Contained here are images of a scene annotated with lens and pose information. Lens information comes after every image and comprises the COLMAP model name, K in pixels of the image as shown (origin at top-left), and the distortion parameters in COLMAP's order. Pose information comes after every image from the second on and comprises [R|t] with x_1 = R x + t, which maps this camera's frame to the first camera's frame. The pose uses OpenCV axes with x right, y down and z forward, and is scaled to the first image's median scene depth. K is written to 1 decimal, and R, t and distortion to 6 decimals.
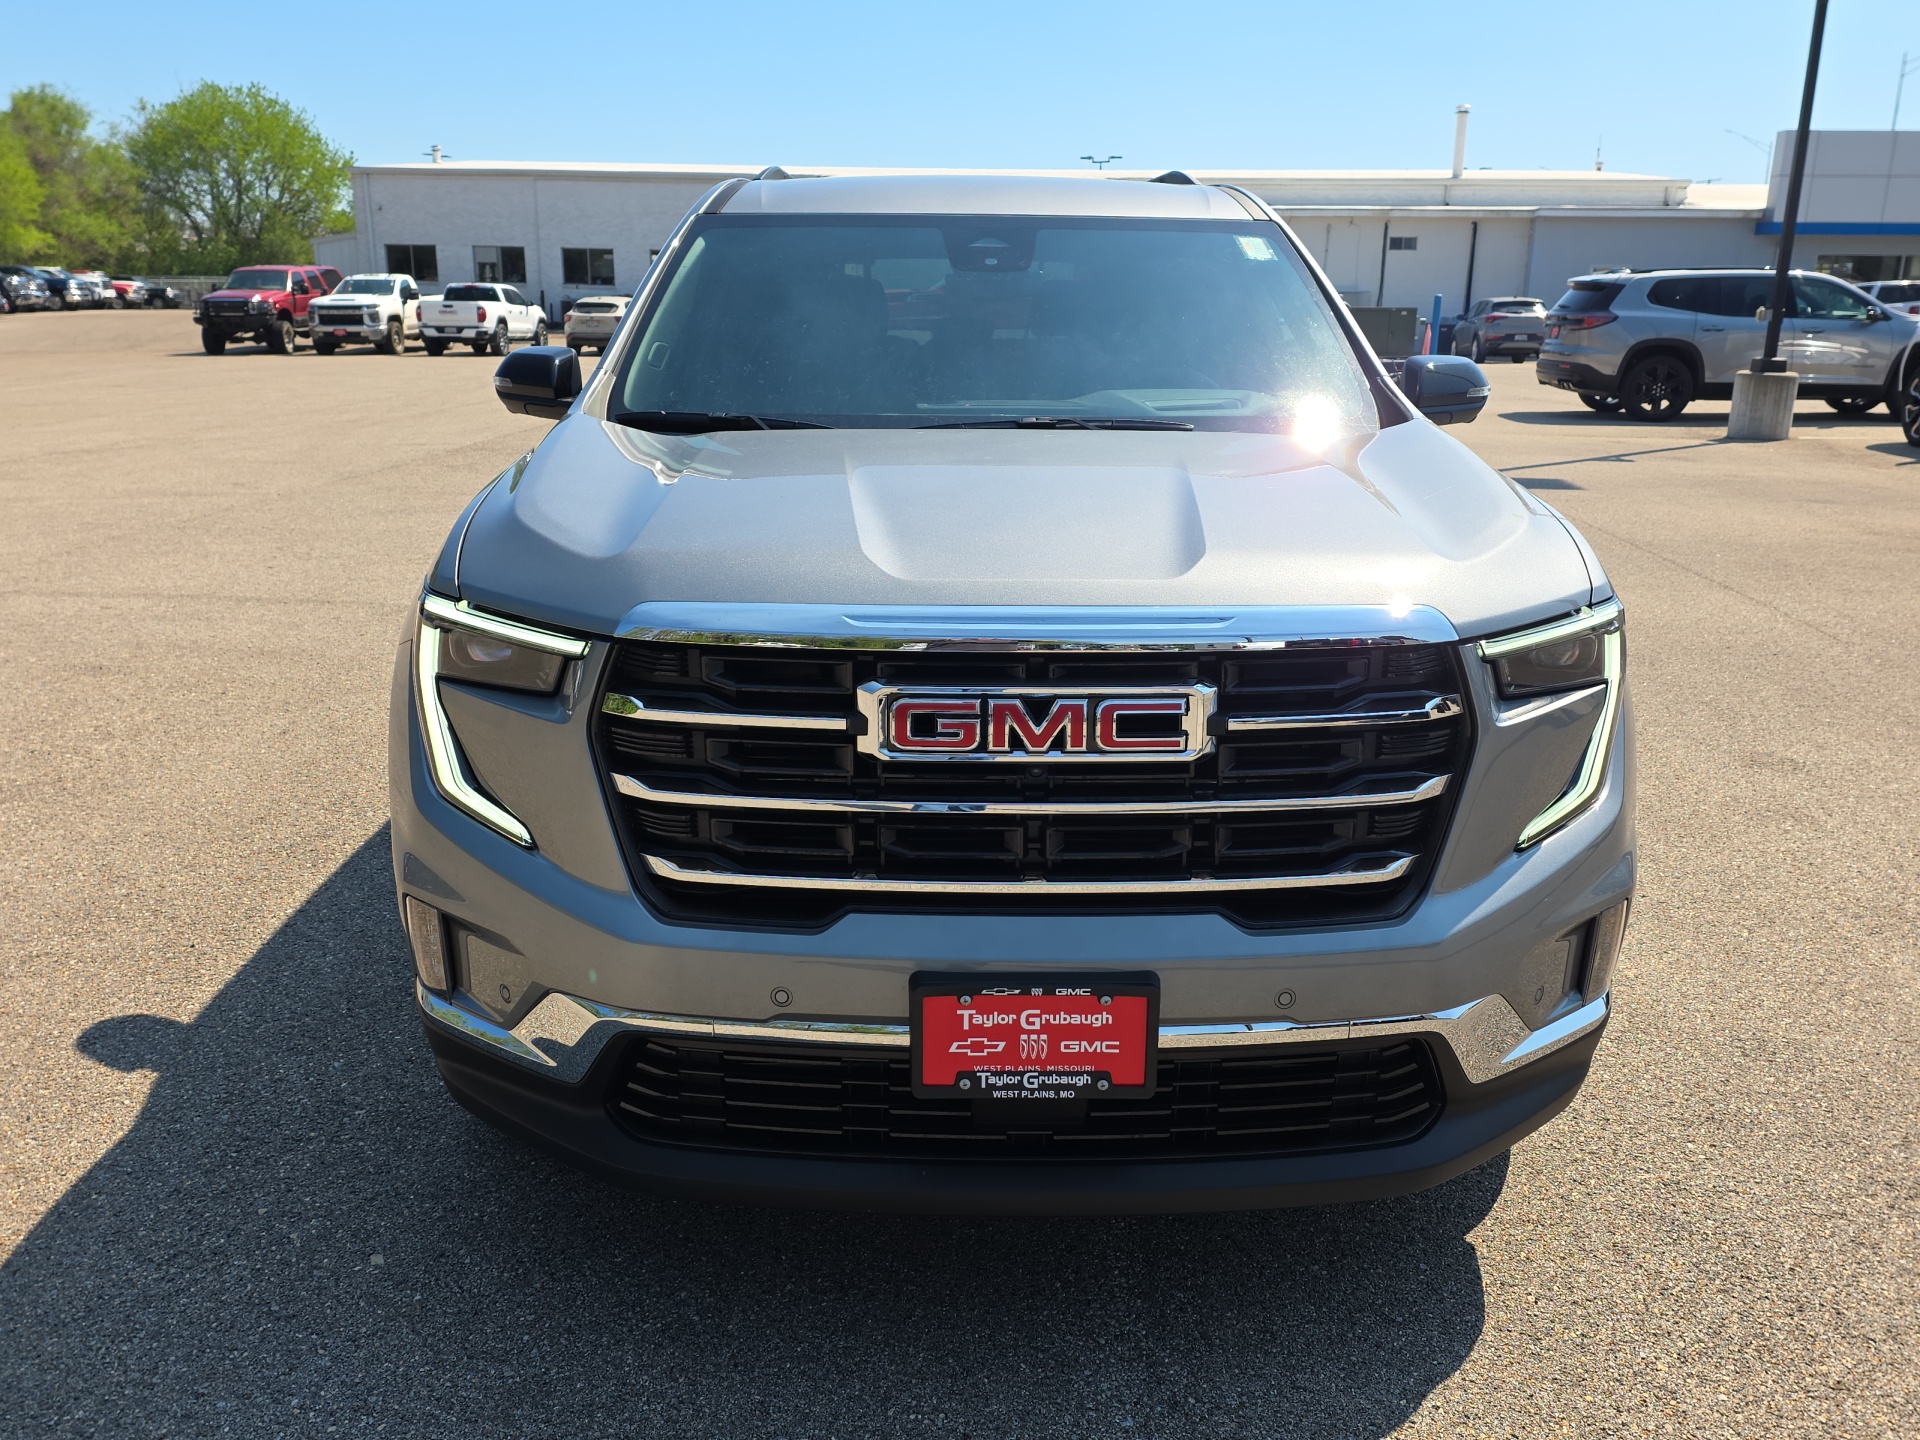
lens RADIAL K [[1567.8, 0, 978.8], [0, 1567.8, 707.6], [0, 0, 1]] dist [0.082950, -0.055666]
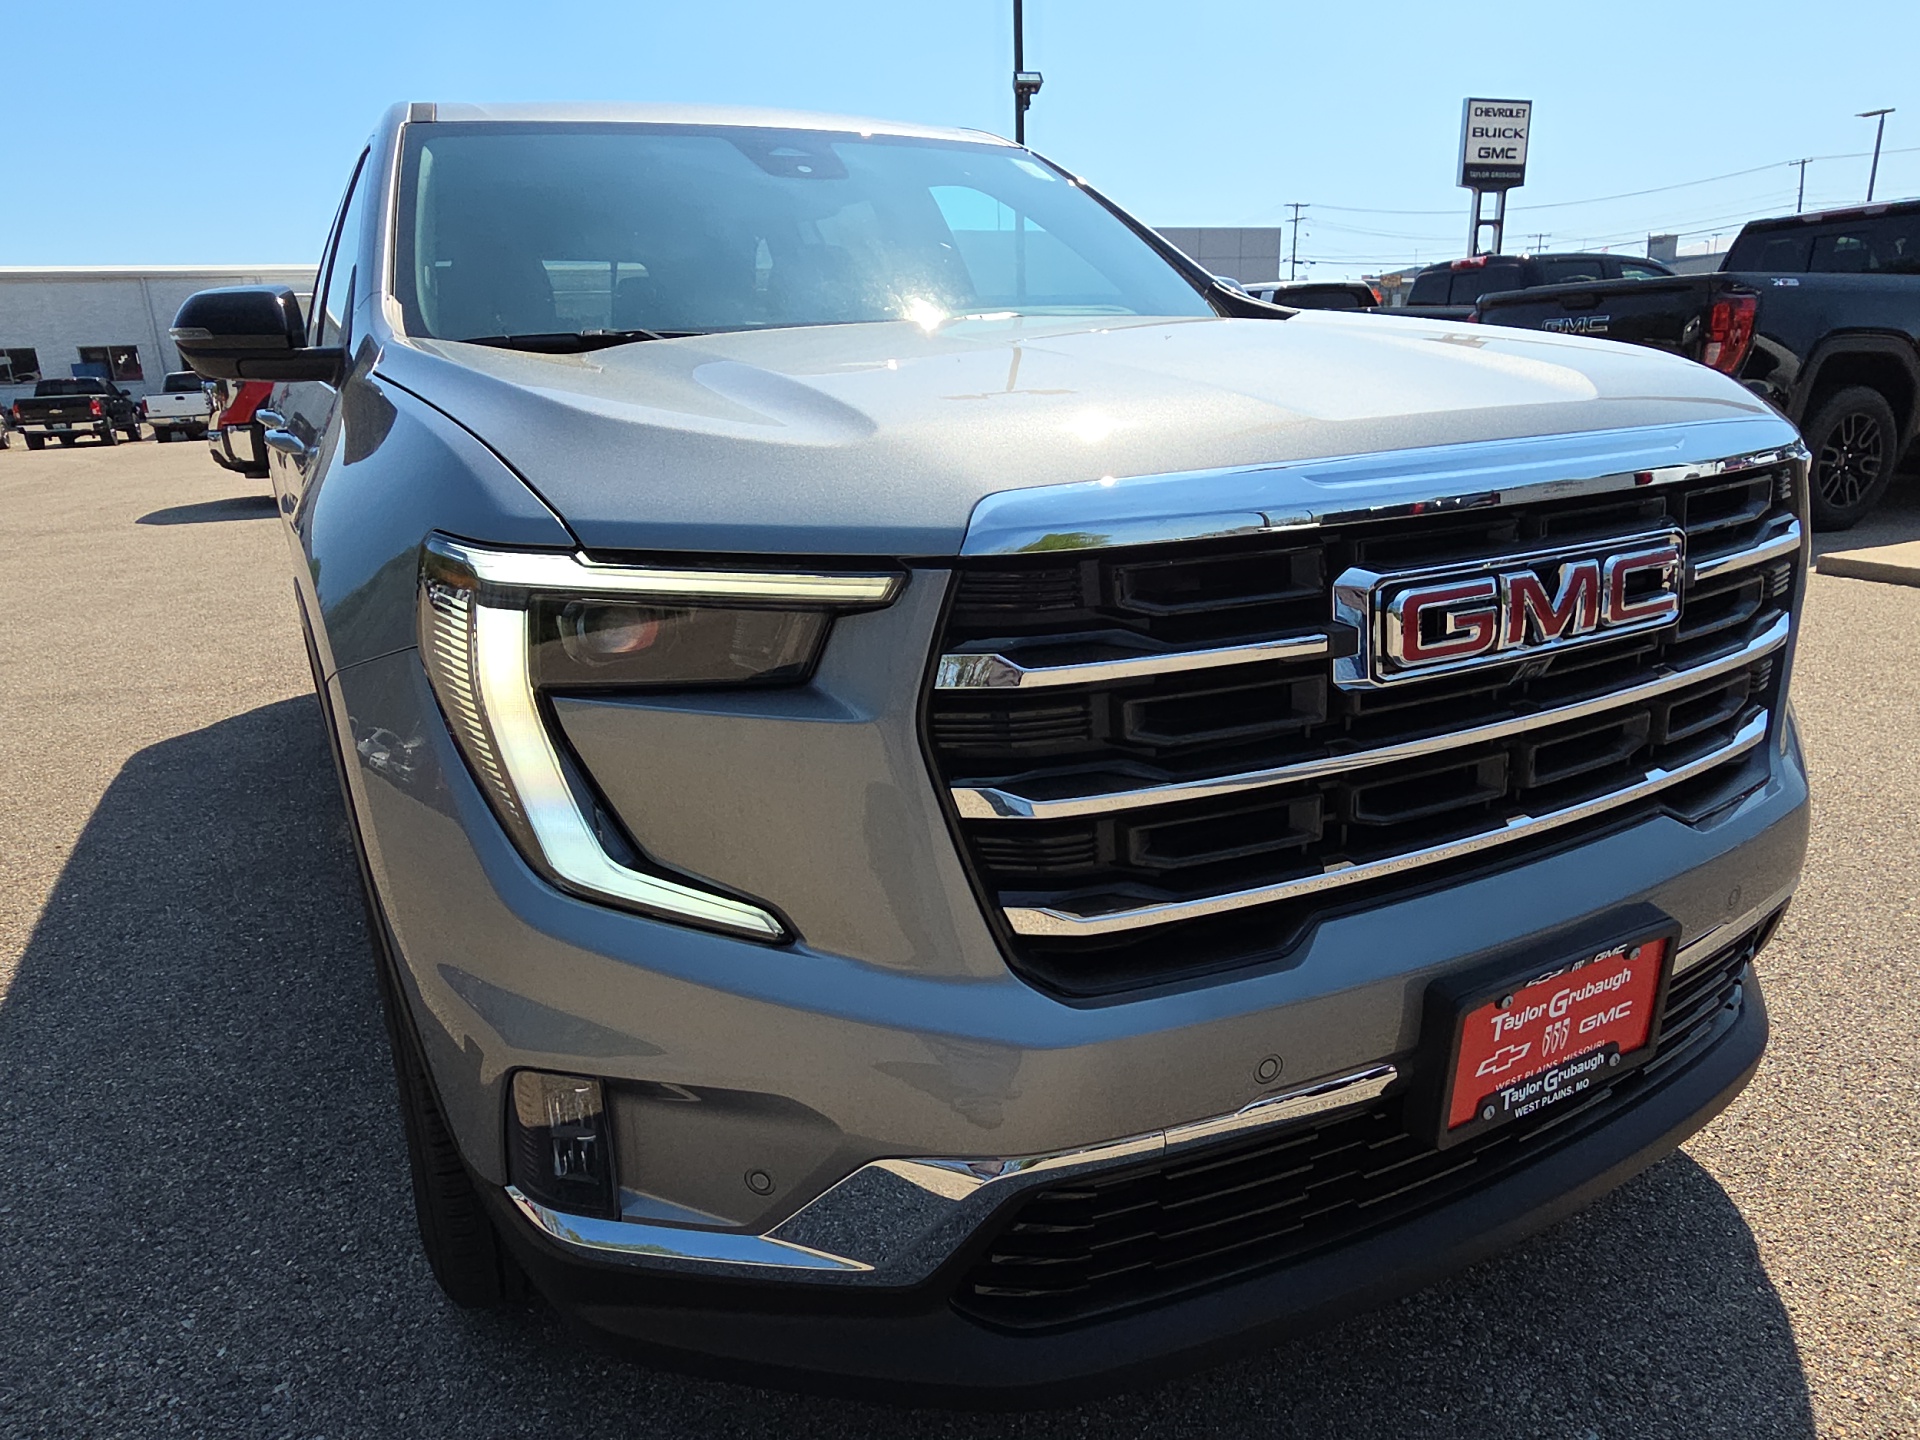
lens RADIAL K [[1229.0, 0, 953.2], [0, 1229.0, 722.5], [0, 0, 1]] dist [-0.000834, 0.006270]
pose [[0.895633, -0.169259, 0.411330, -0.432551], [0.159943, 0.985465, 0.057249, -0.010625], [-0.415041, 0.014515, 0.909687, 0.582446]]
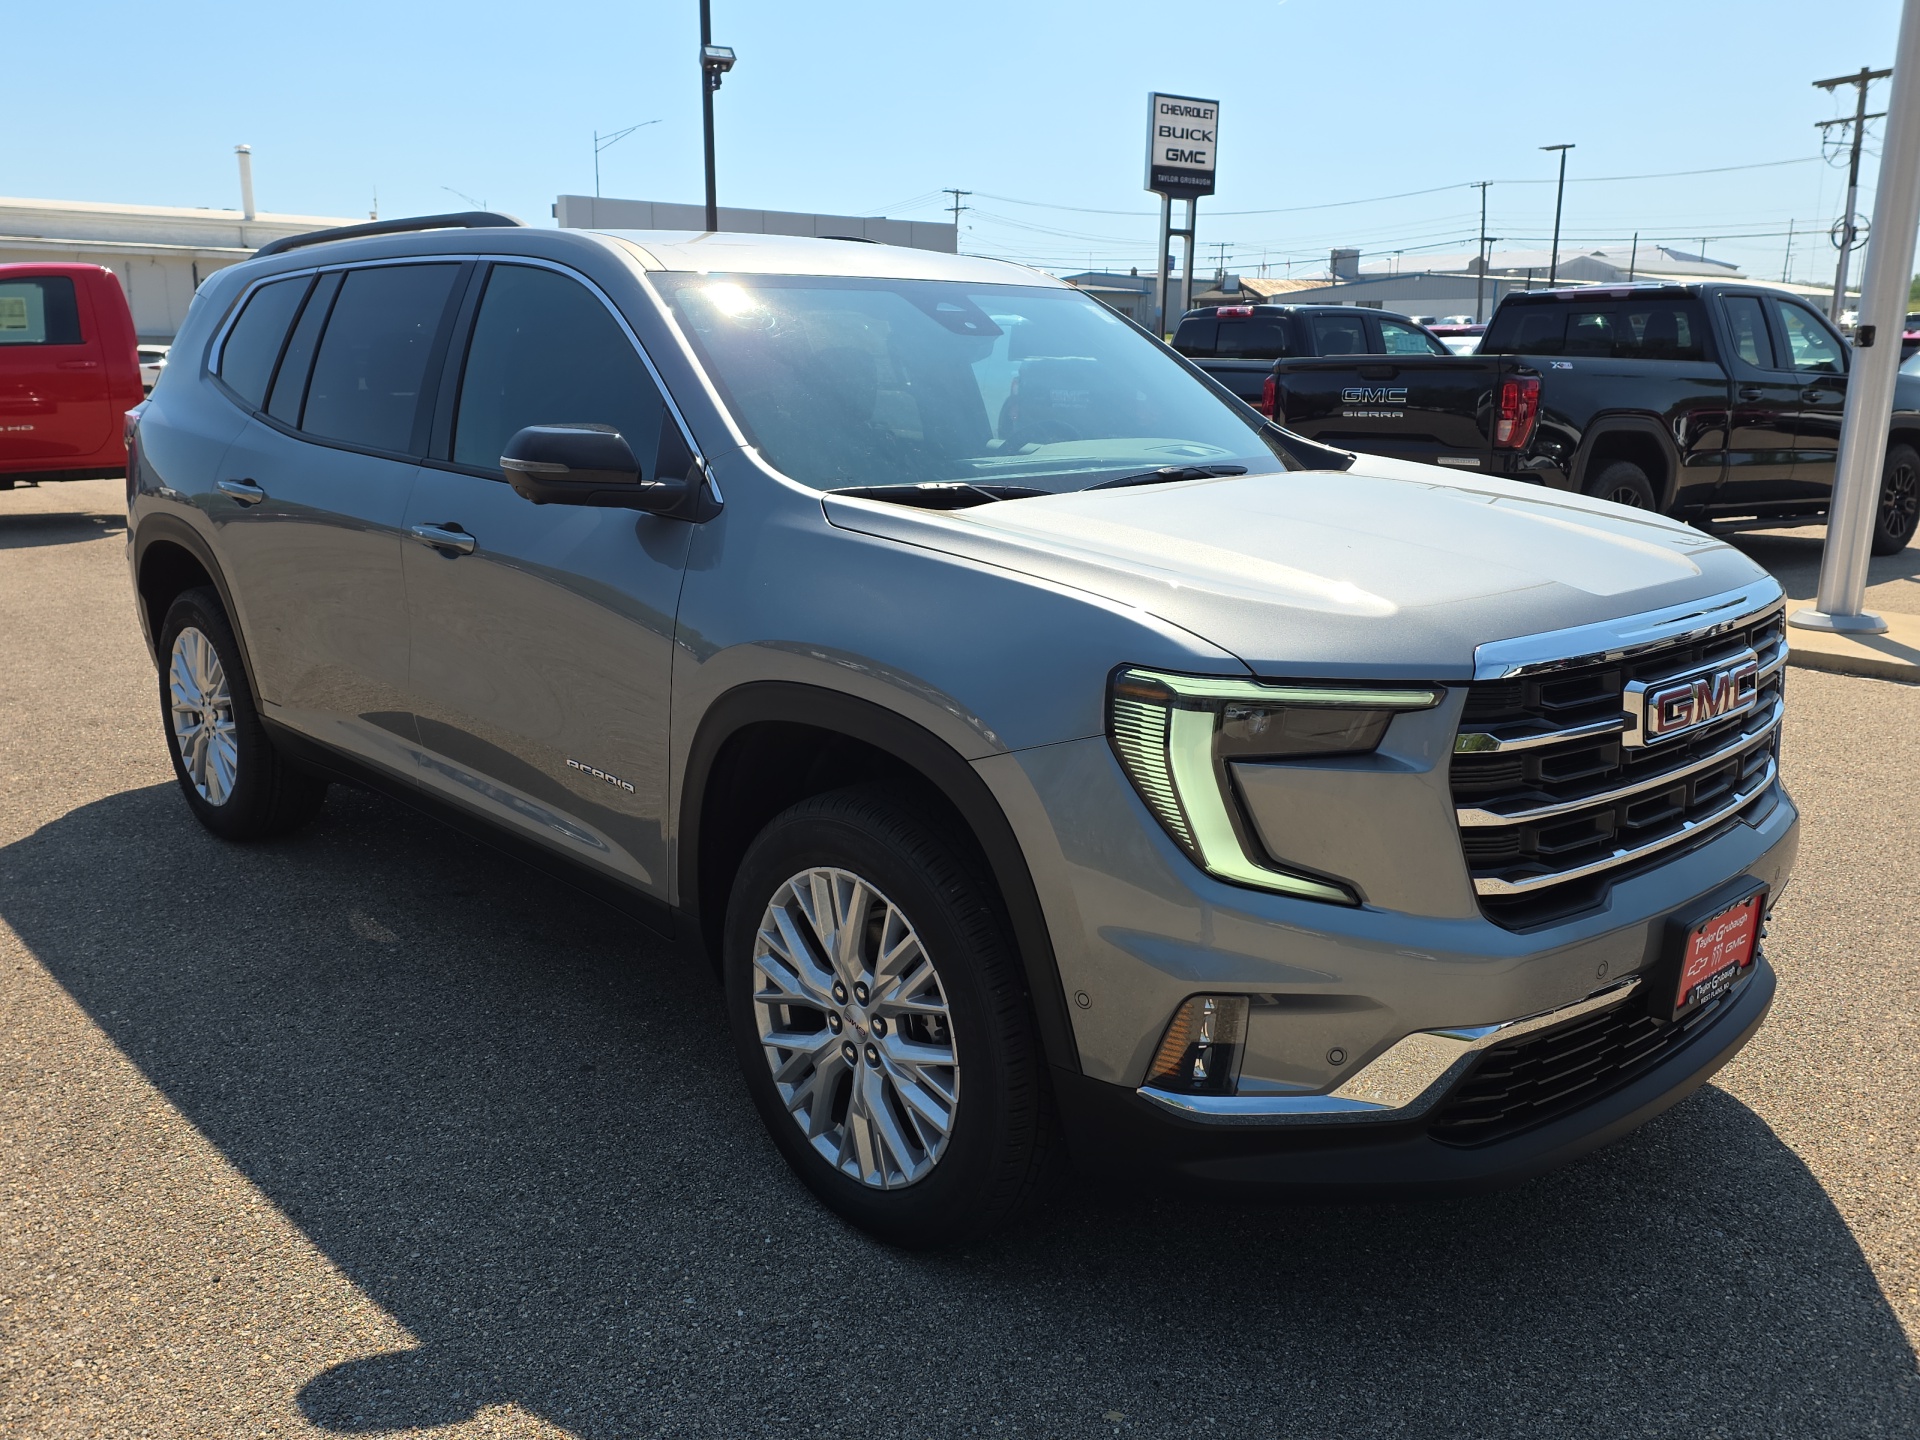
lens RADIAL K [[1567.8, 0, 932.4], [0, 1567.8, 711.0], [0, 0, 1]] dist [0.082950, -0.055666]
pose [[0.750827, -0.157462, 0.641455, -1.201894], [0.173248, 0.984114, 0.038788, -0.129931], [-0.637372, 0.082008, 0.766180, 0.409933]]
